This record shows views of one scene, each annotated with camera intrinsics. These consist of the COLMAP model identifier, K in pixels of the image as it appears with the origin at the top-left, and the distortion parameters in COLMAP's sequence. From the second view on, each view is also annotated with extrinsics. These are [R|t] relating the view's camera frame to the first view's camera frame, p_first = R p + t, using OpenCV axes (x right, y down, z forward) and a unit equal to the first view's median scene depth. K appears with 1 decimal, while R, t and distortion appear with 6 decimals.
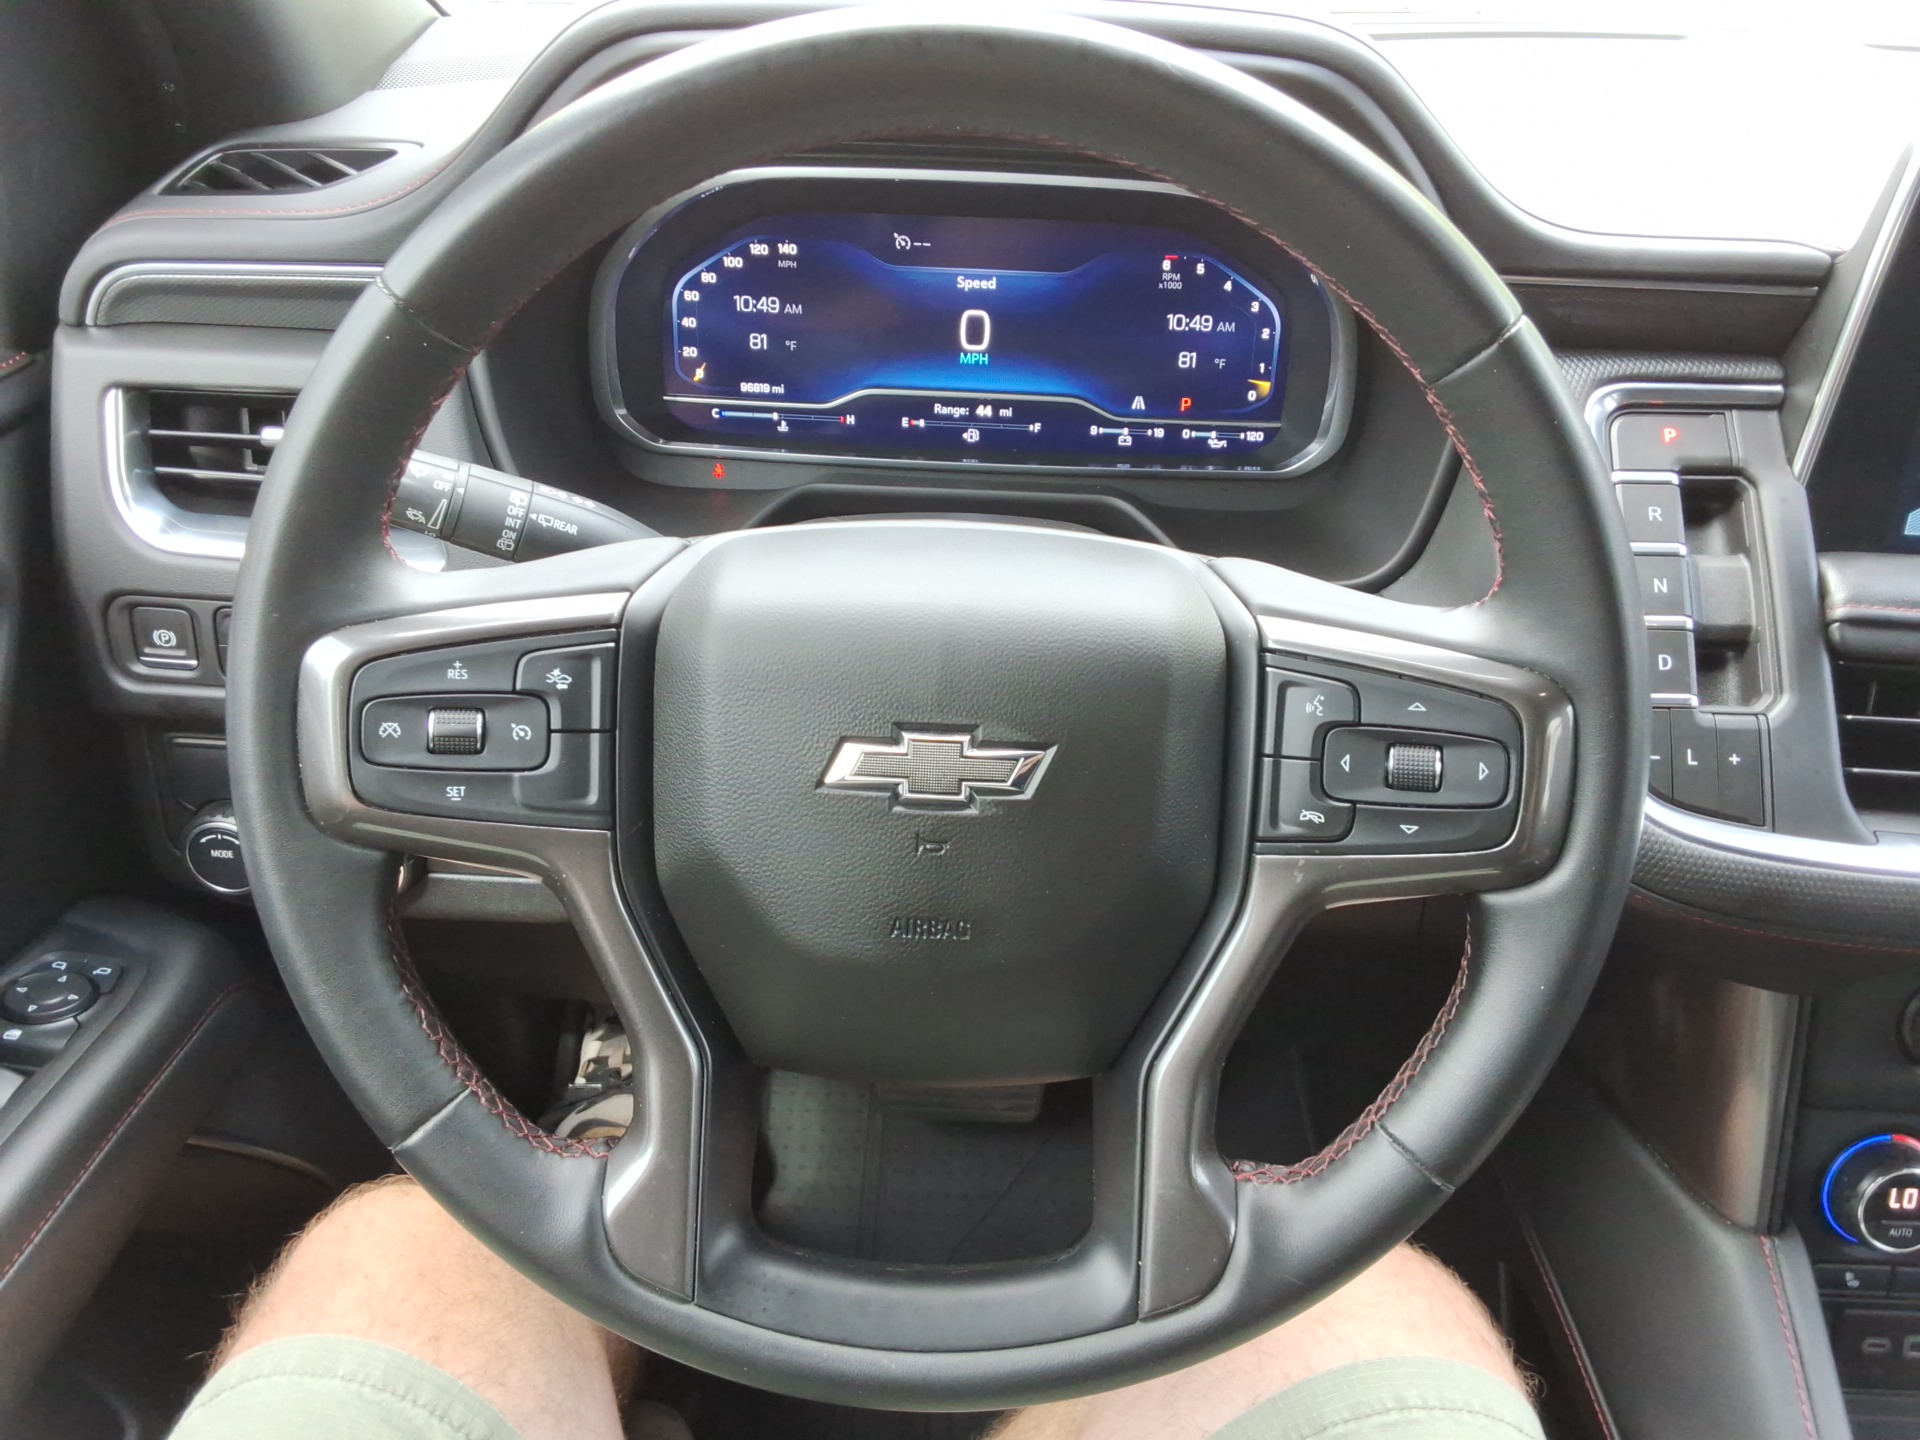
lens RADIAL K [[1544.7, 0, 972.6], [0, 1544.7, 708.3], [0, 0, 1]] dist [0.107807, -0.176241]
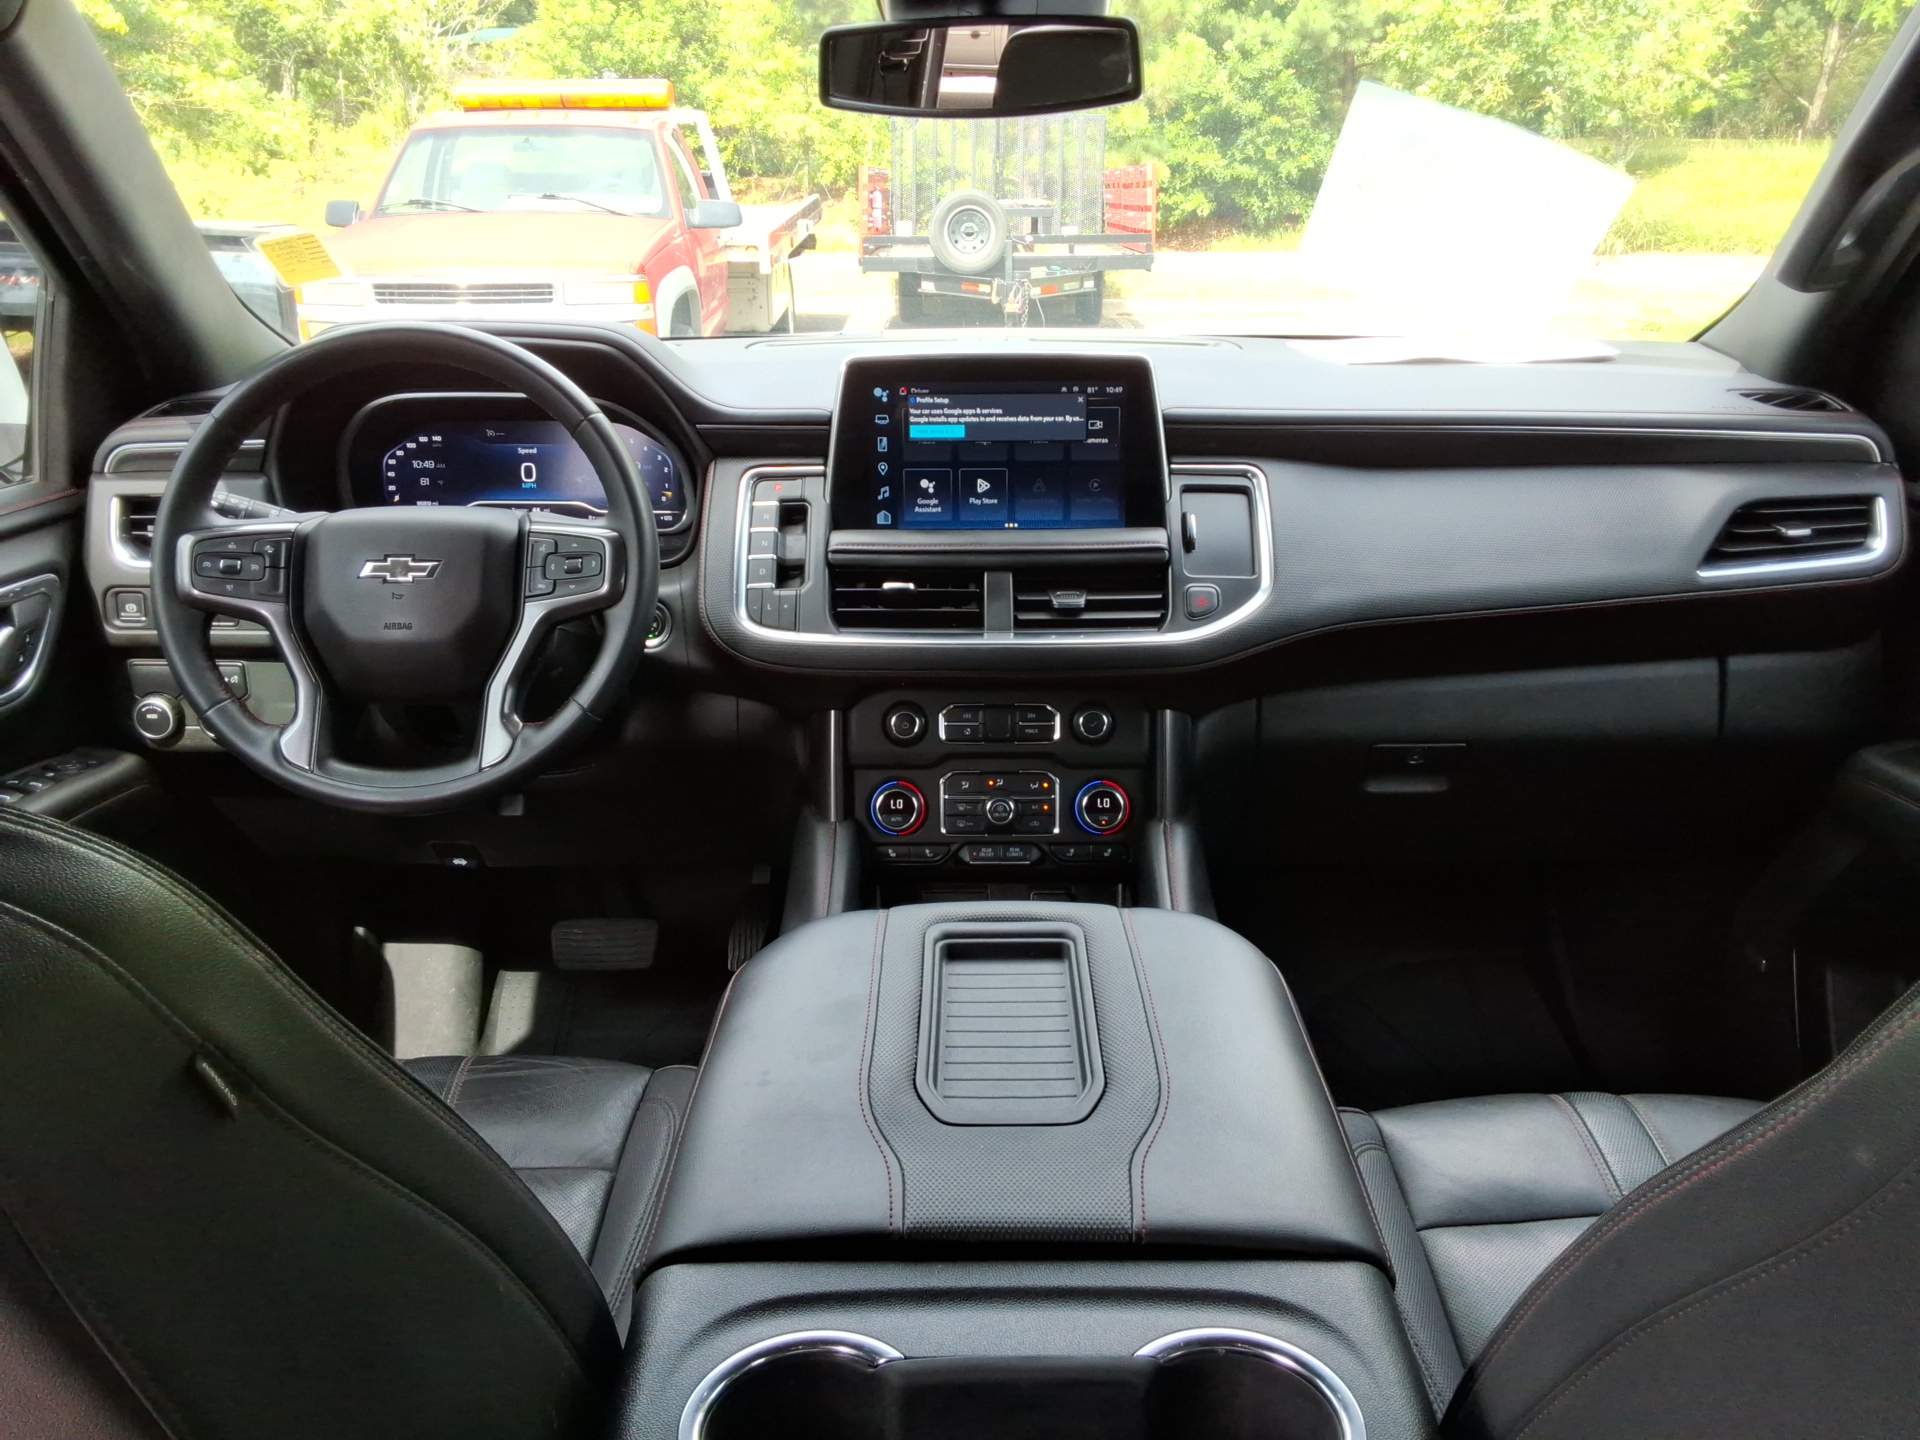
lens RADIAL K [[1544.7, 0, 992.3], [0, 1544.7, 719.2], [0, 0, 1]] dist [0.107807, -0.176241]
pose [[0.998957, -0.040482, 0.021143, 0.663519], [0.043908, 0.978669, -0.200698, 0.624333], [-0.012567, 0.201416, 0.979425, -1.184331]]
